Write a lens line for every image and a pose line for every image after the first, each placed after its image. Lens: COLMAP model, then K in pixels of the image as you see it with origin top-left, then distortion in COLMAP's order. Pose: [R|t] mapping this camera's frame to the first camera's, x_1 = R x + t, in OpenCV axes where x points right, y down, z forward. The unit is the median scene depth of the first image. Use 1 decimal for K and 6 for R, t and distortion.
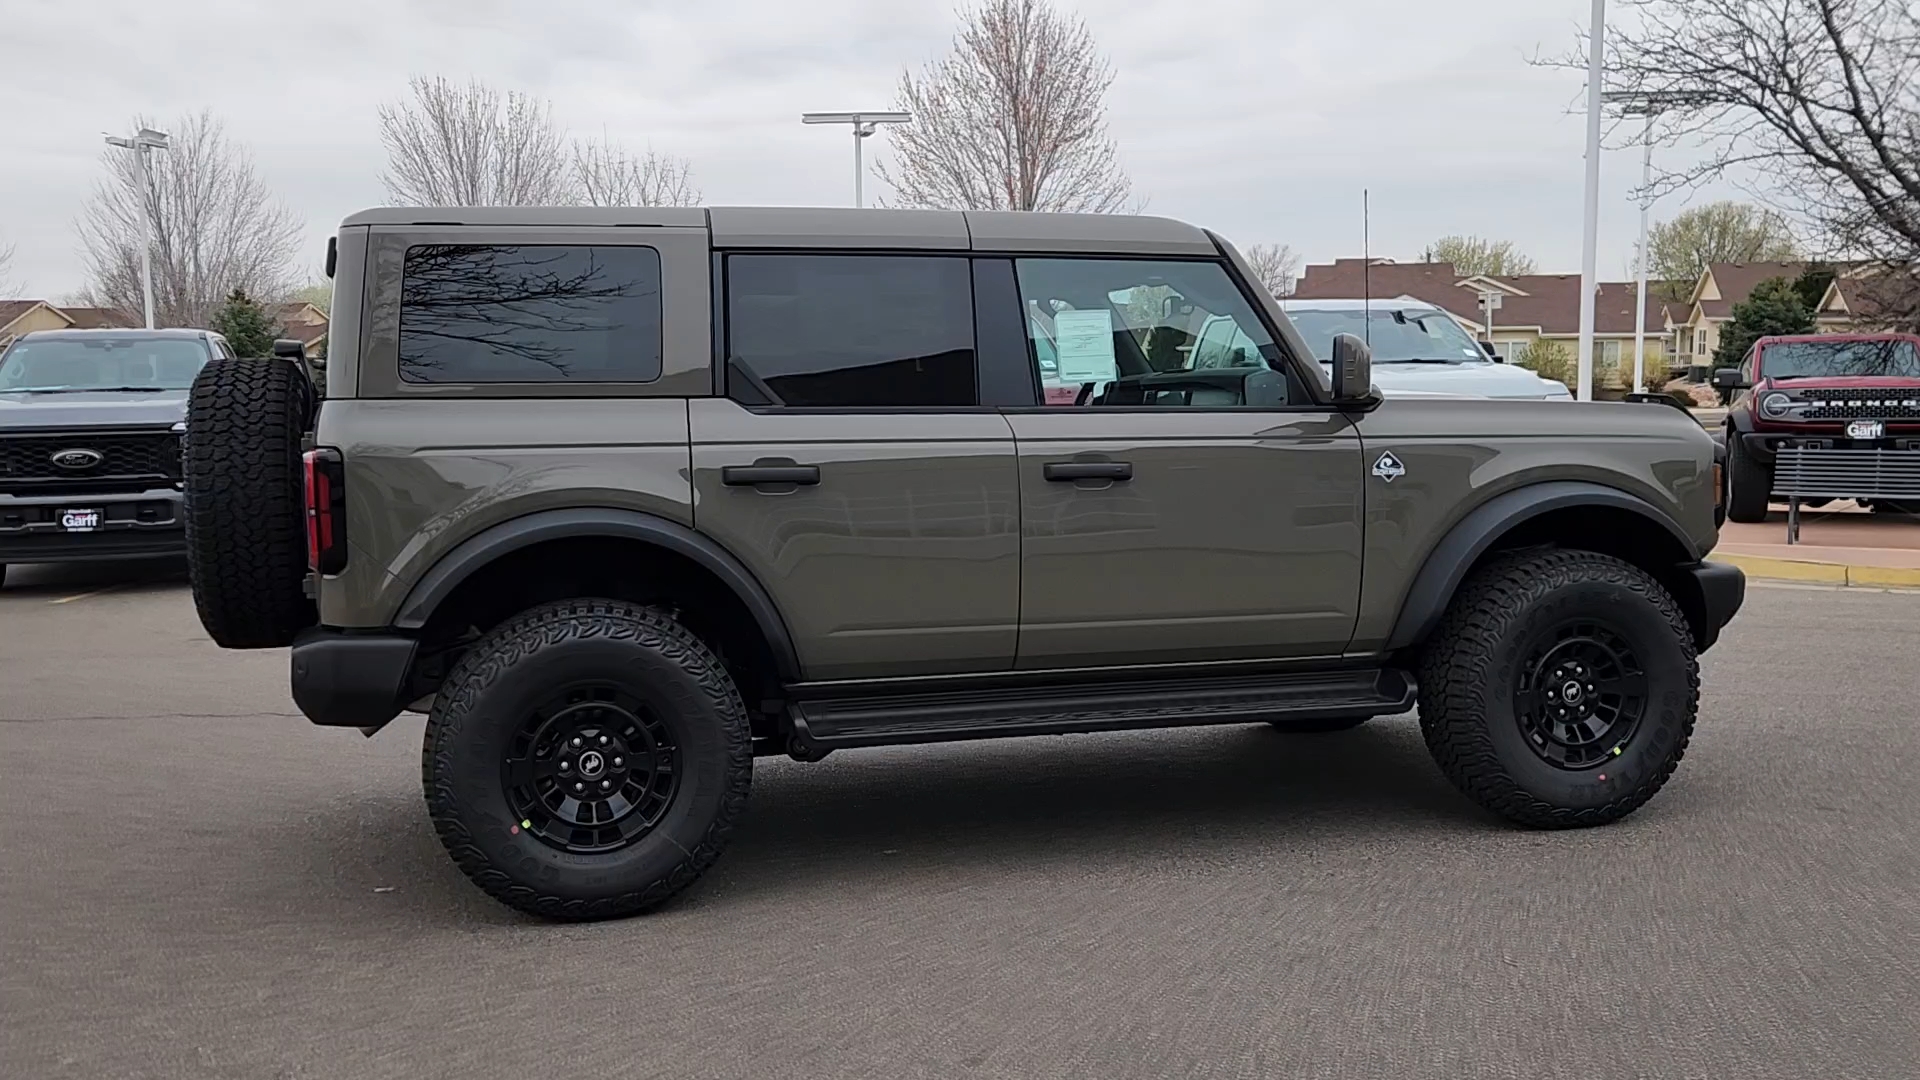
lens RADIAL K [[1819.3, 0, 945.8], [0, 1819.3, 549.1], [0, 0, 1]] dist [0.042522, -0.033849]
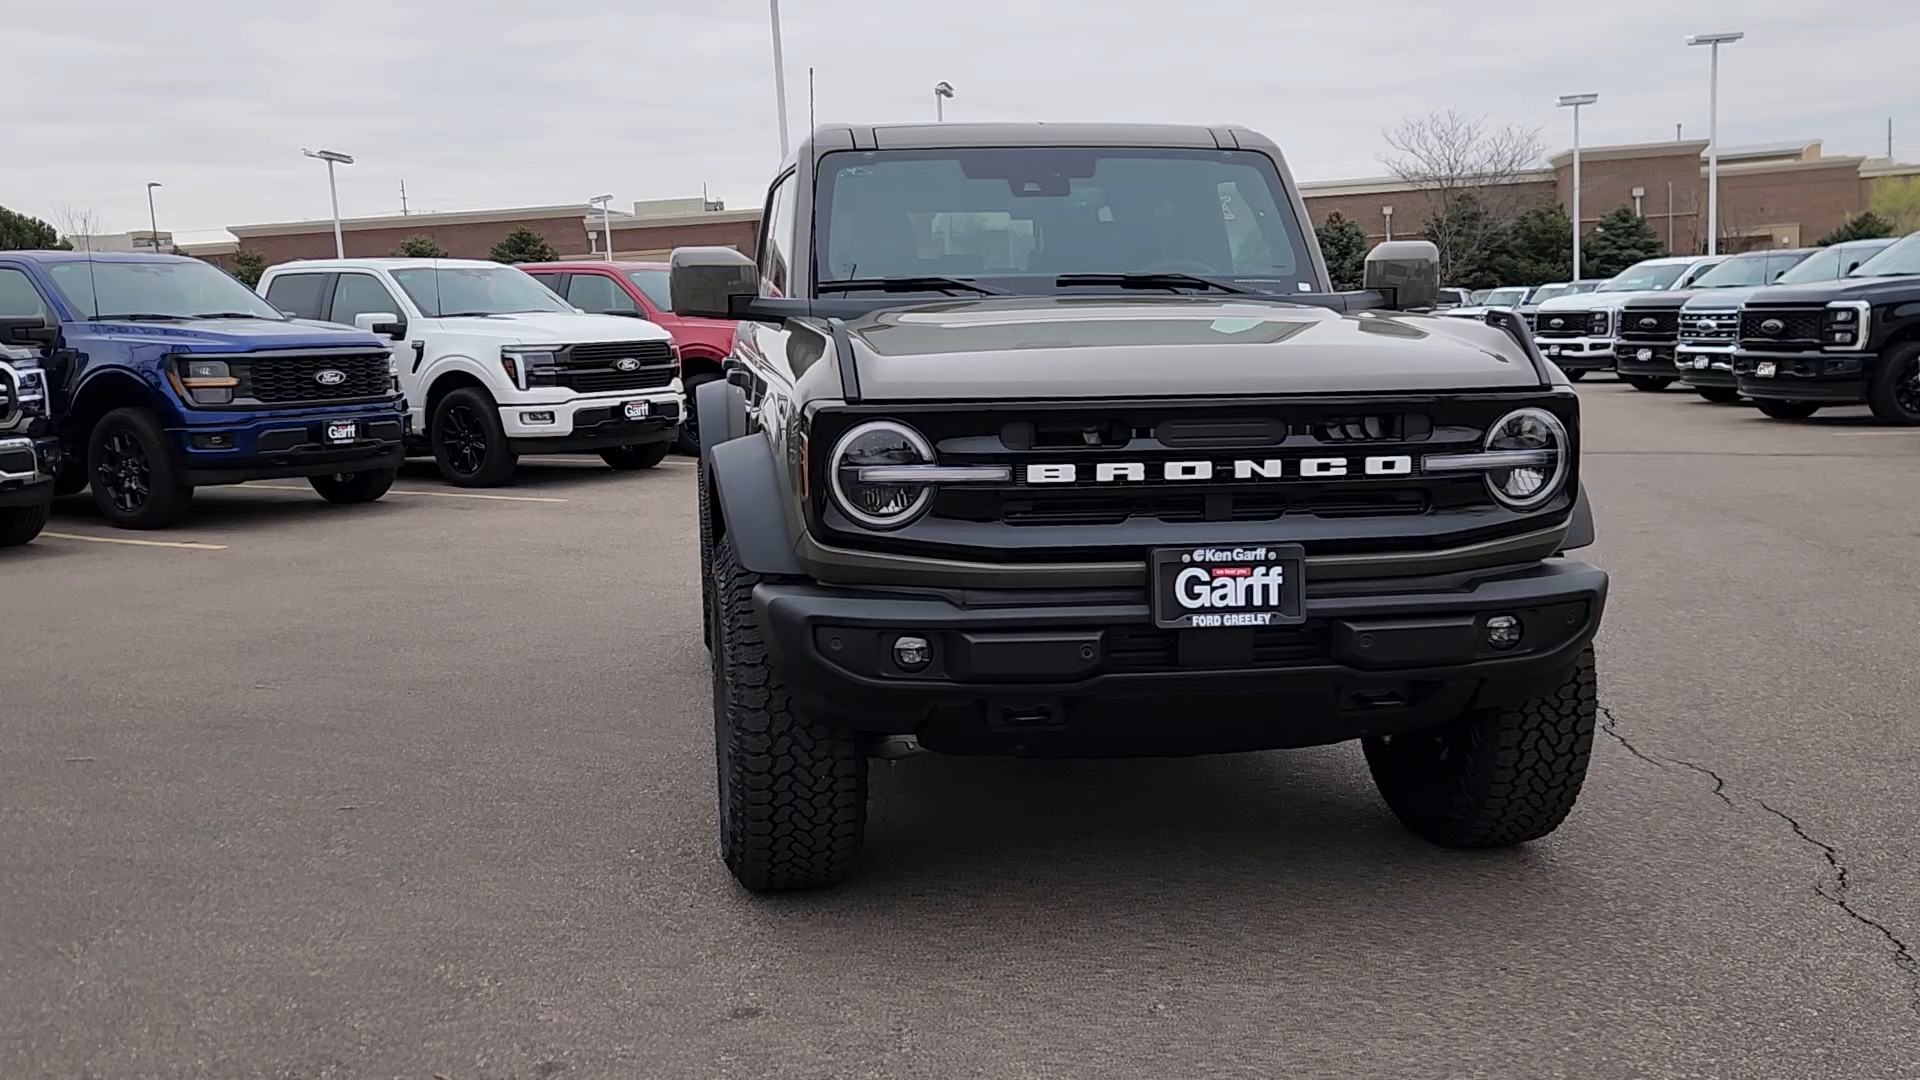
lens RADIAL K [[1819.3, 0, 945.8], [0, 1819.3, 549.1], [0, 0, 1]] dist [0.042522, -0.033849]
pose [[-0.107718, 0.152429, -0.982427, 1.114746], [-0.064009, 0.985063, 0.159857, -0.119274], [0.992119, 0.080103, -0.096352, 1.186603]]
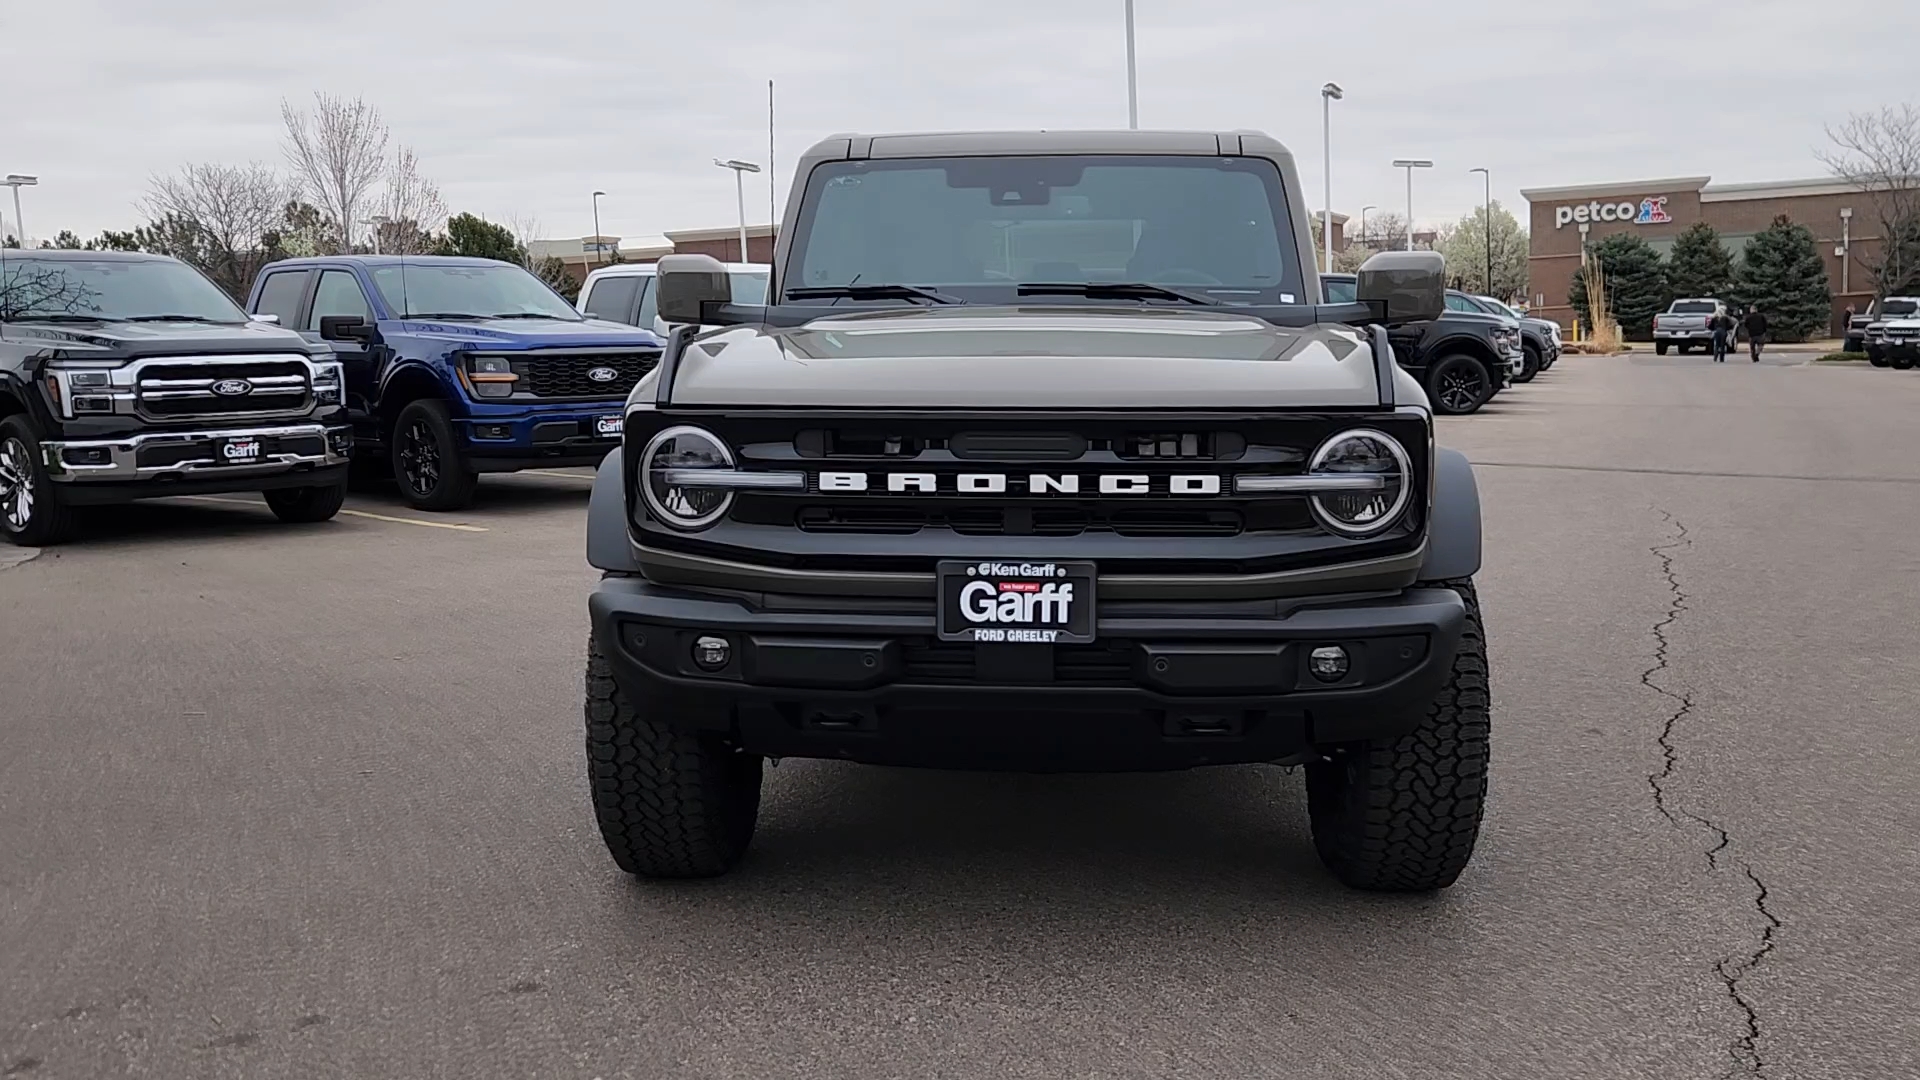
lens RADIAL K [[1819.3, 0, 945.8], [0, 1819.3, 549.1], [0, 0, 1]] dist [0.042522, -0.033849]
pose [[-0.328939, 0.141311, -0.933719, 1.070092], [-0.066244, 0.982852, 0.172084, -0.136087], [0.942025, 0.118458, -0.313938, 1.407532]]
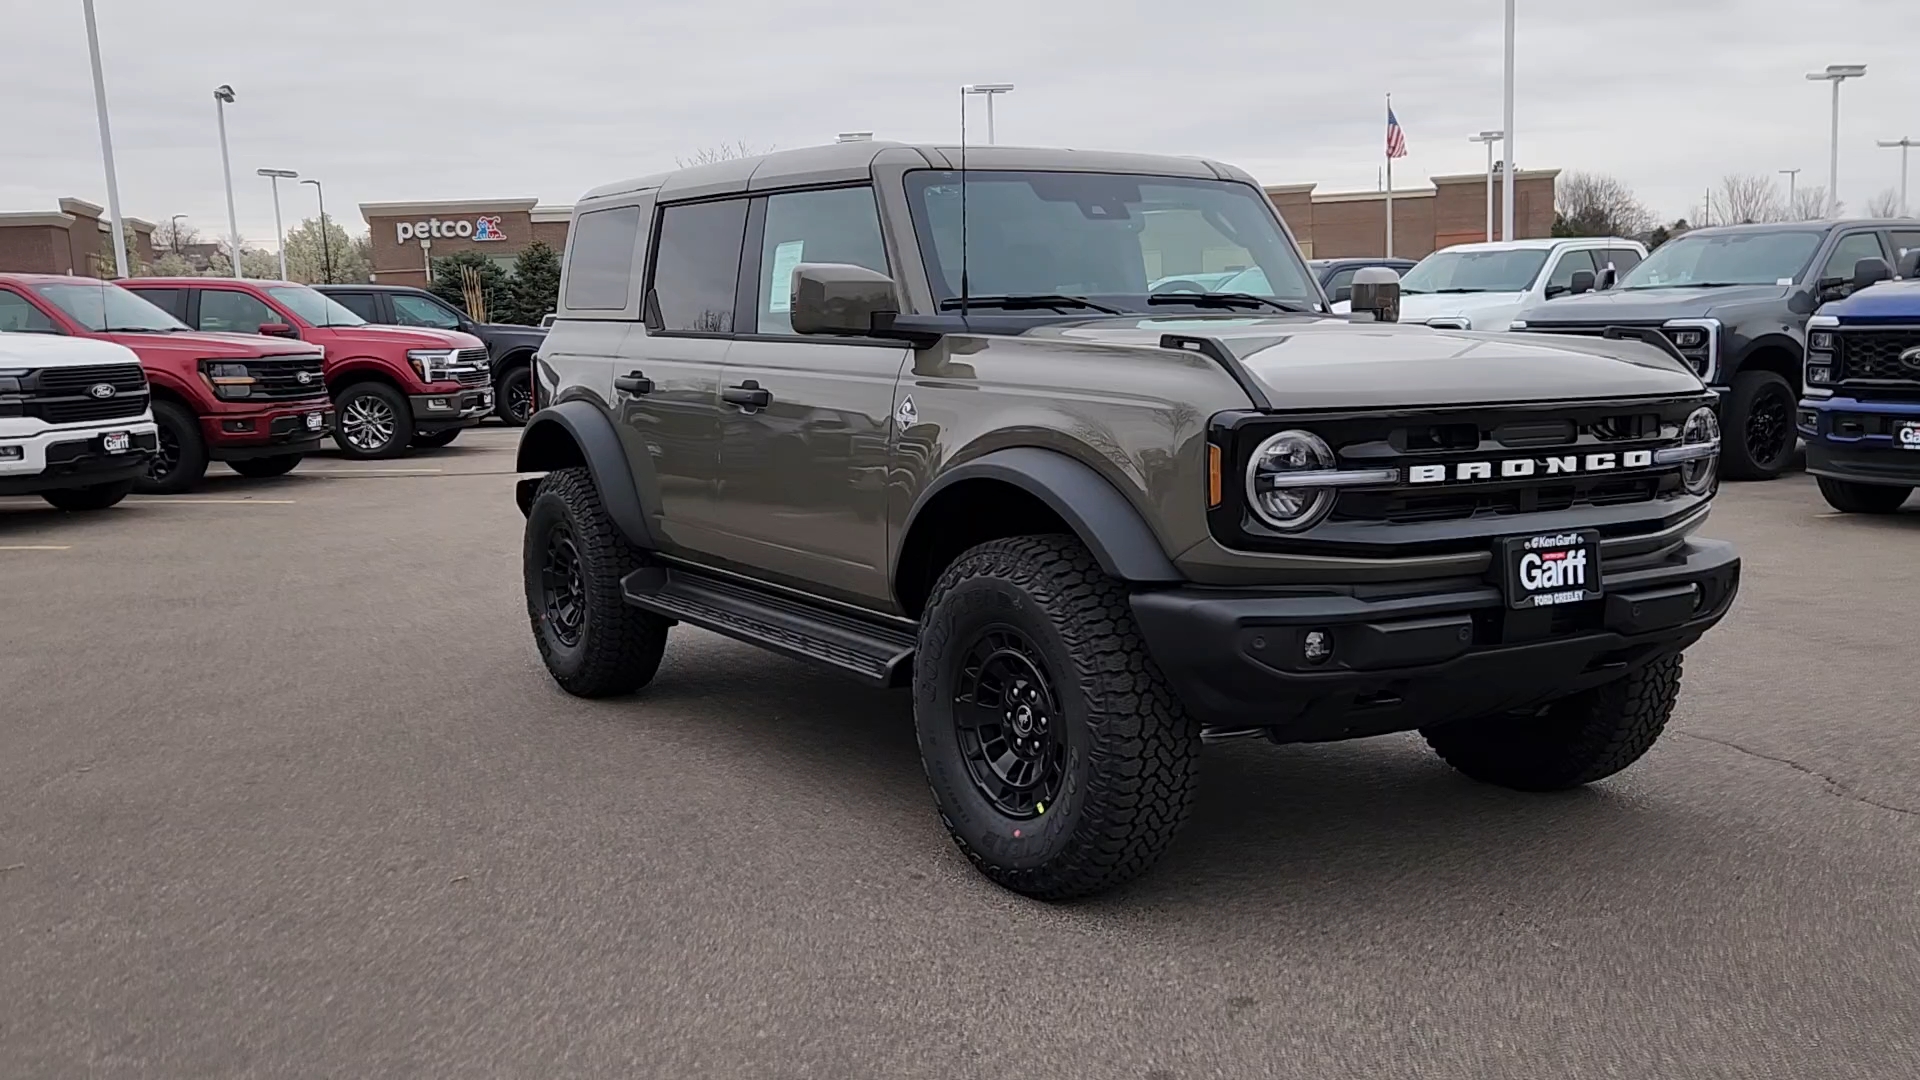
lens RADIAL K [[1819.3, 0, 945.8], [0, 1819.3, 549.1], [0, 0, 1]] dist [0.042522, -0.033849]
pose [[0.300235, 0.135356, -0.944213, 1.089329], [-0.071560, 0.990287, 0.119206, -0.086135], [0.951177, 0.031778, 0.307005, 0.751881]]
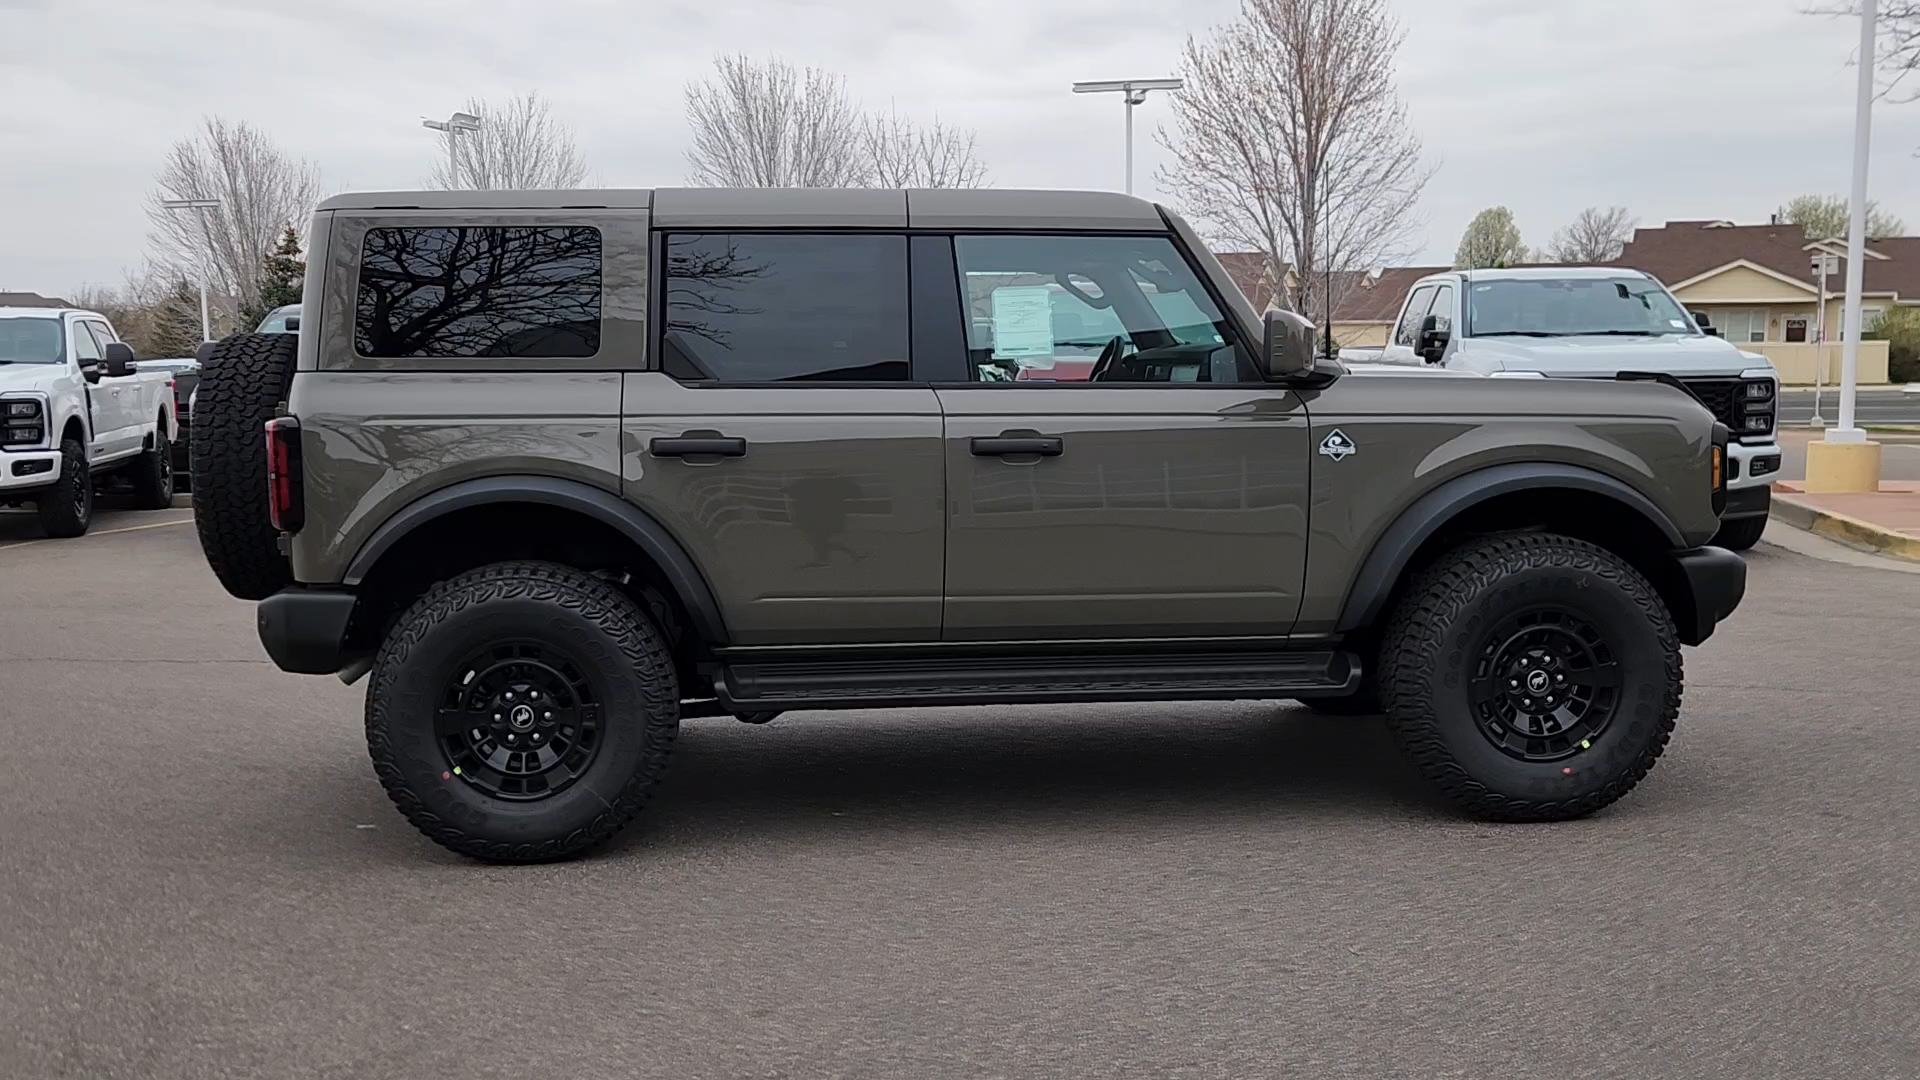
lens RADIAL K [[1819.3, 0, 945.8], [0, 1819.3, 549.1], [0, 0, 1]] dist [0.042522, -0.033849]
pose [[0.984937, 0.021421, -0.171579, 0.205159], [-0.018532, 0.999659, 0.018423, -0.003604], [0.171915, -0.014966, 0.984998, -0.001983]]
